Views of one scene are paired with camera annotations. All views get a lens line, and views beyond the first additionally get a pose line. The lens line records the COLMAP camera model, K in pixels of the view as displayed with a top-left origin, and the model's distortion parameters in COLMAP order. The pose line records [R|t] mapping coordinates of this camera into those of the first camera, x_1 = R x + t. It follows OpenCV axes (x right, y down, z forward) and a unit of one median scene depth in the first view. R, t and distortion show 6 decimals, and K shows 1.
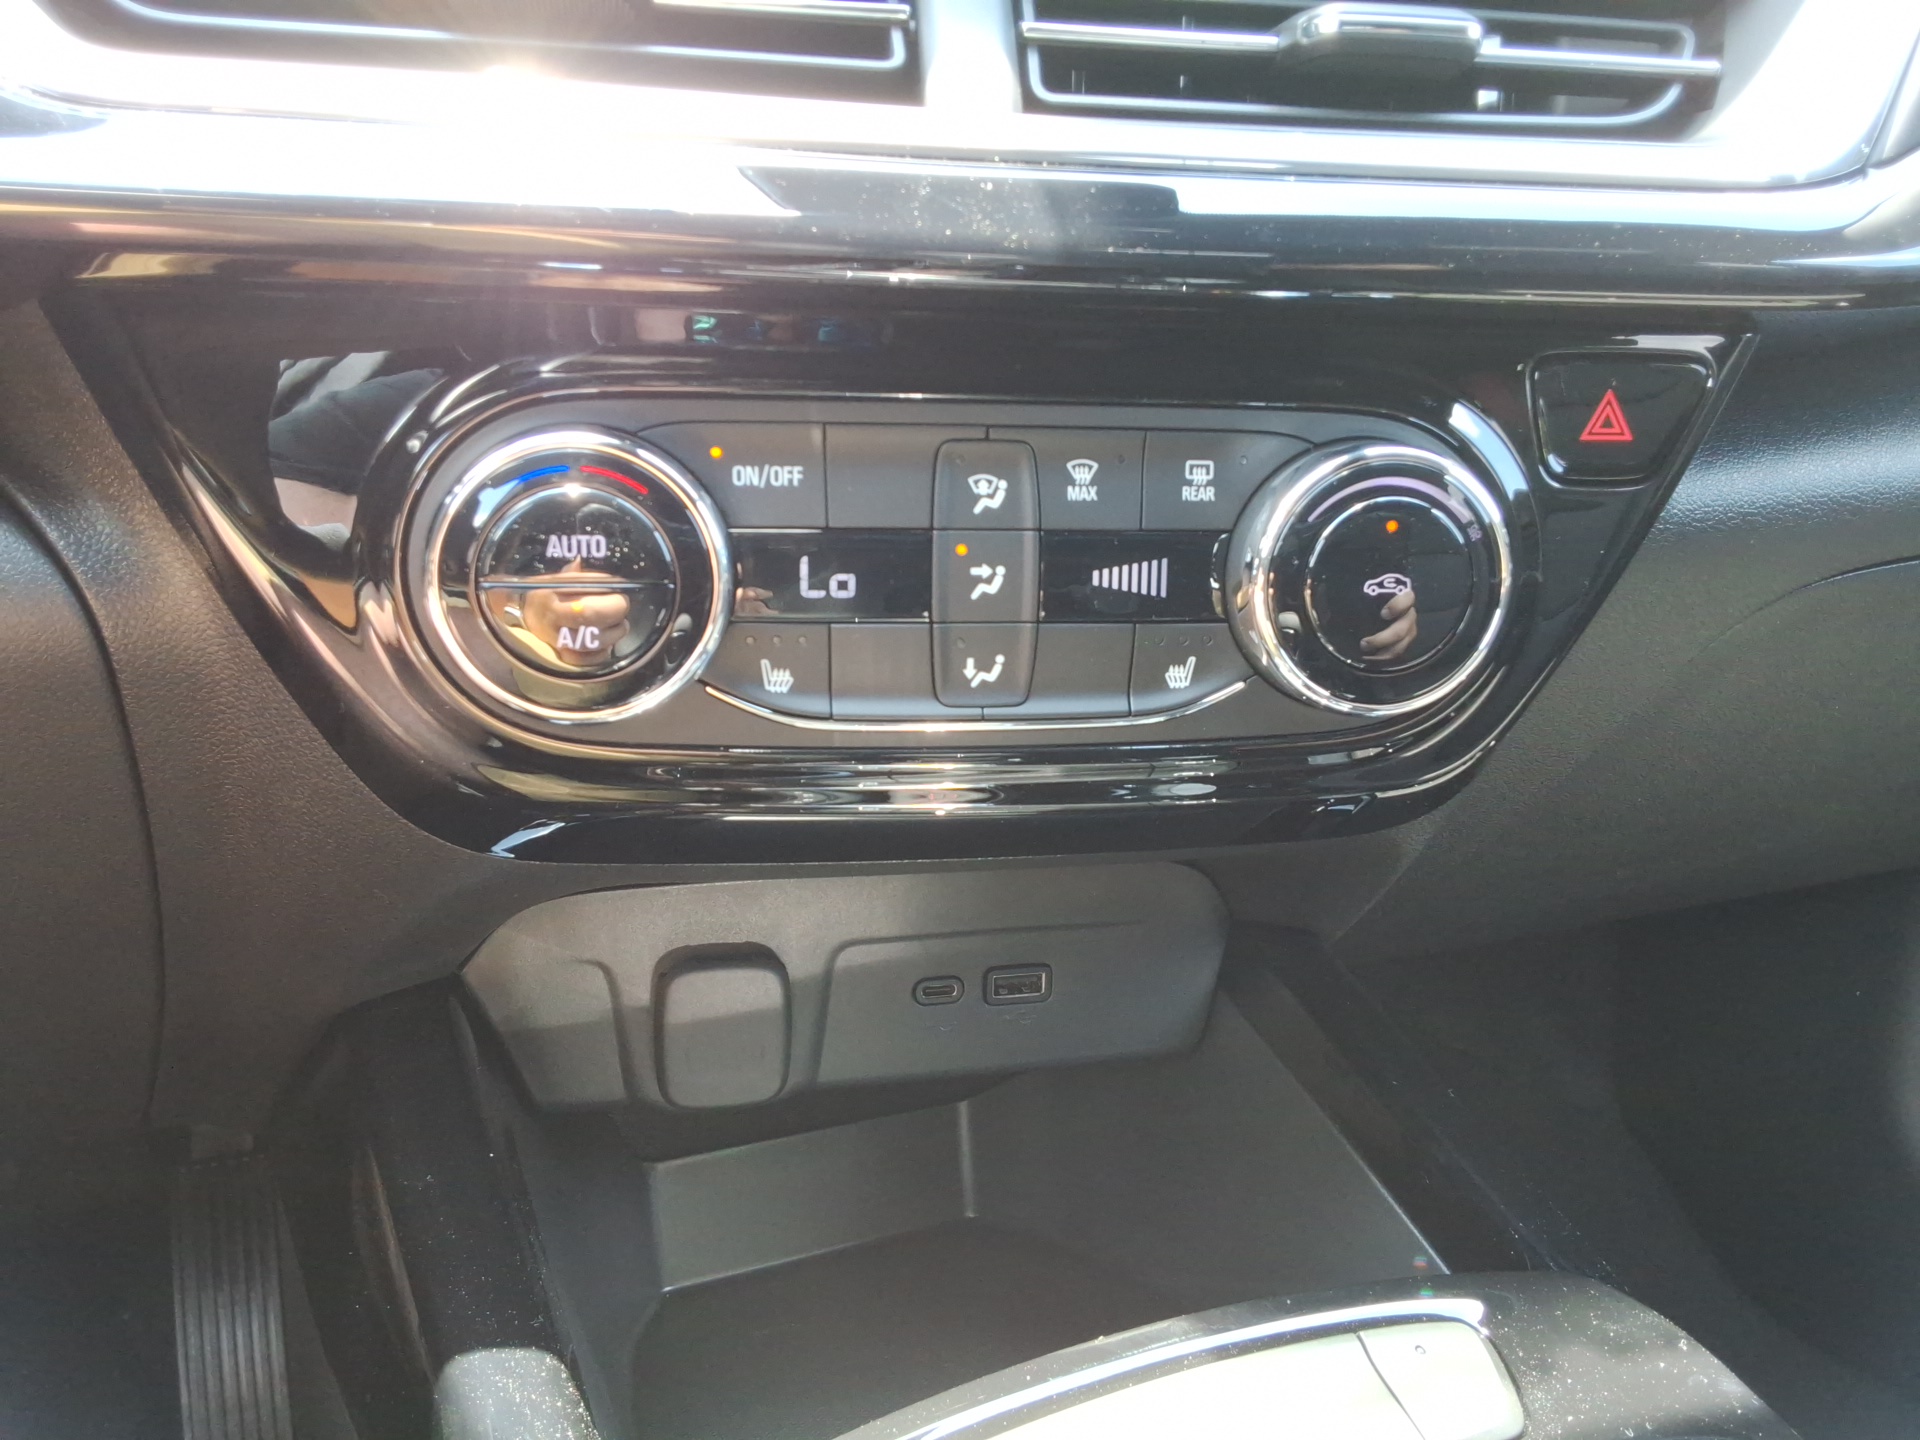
lens RADIAL K [[1544.1, 0, 975.1], [0, 1544.1, 699.9], [0, 0, 1]] dist [0.112445, -0.178051]
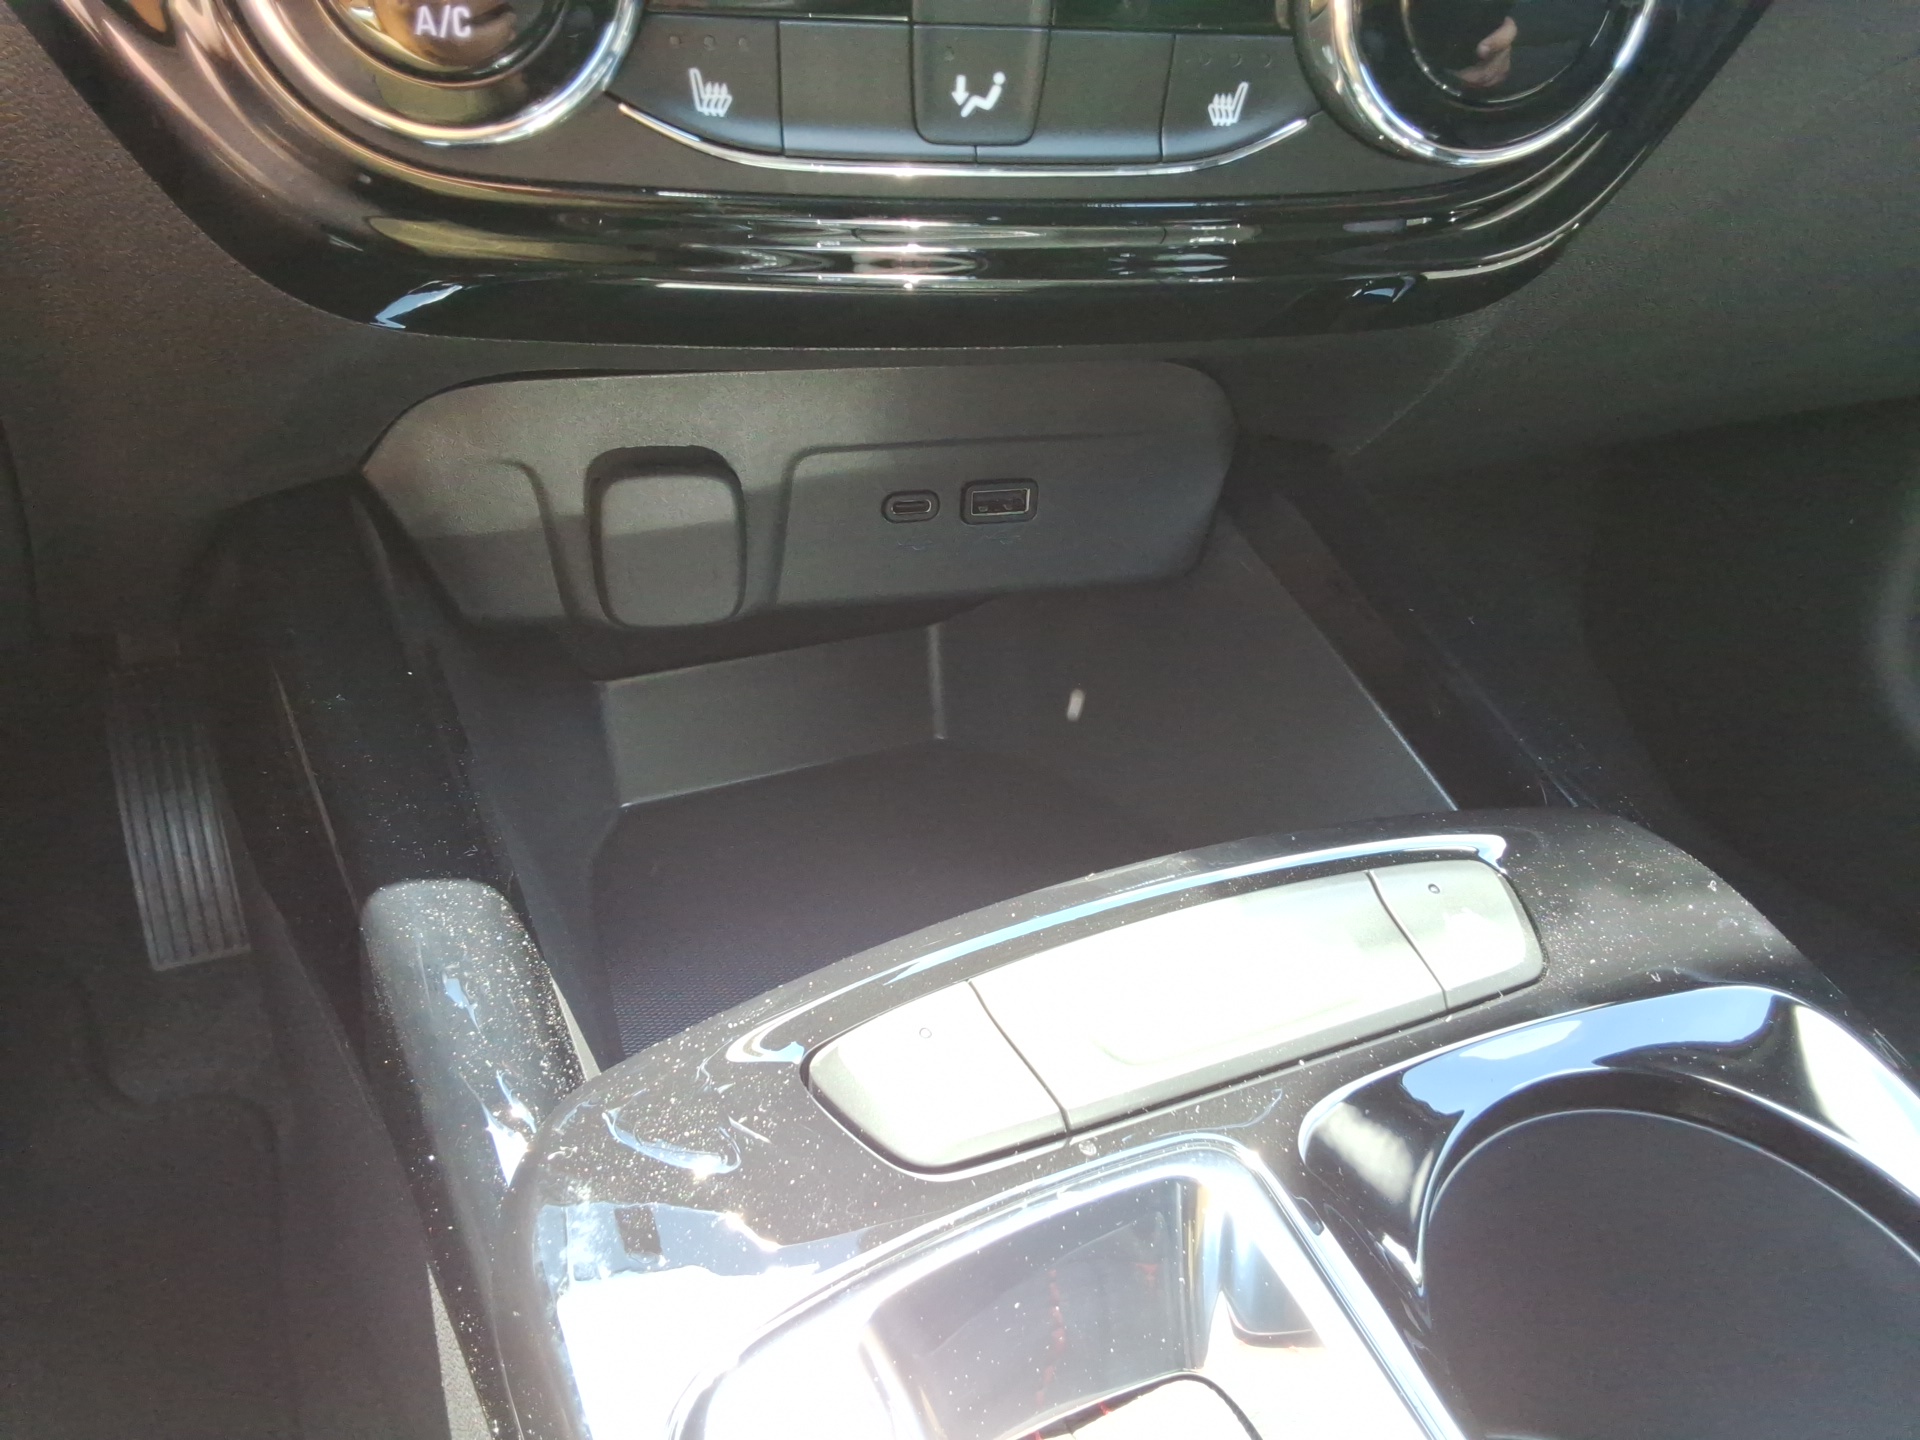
lens RADIAL K [[1536.6, 0, 981.2], [0, 1536.6, 709.1], [0, 0, 1]] dist [0.130251, -0.224645]
pose [[0.999371, 0.012227, 0.033275, -0.014916], [-0.021799, 0.952159, 0.304824, 0.035912], [-0.027955, -0.305358, 0.951827, 0.155033]]
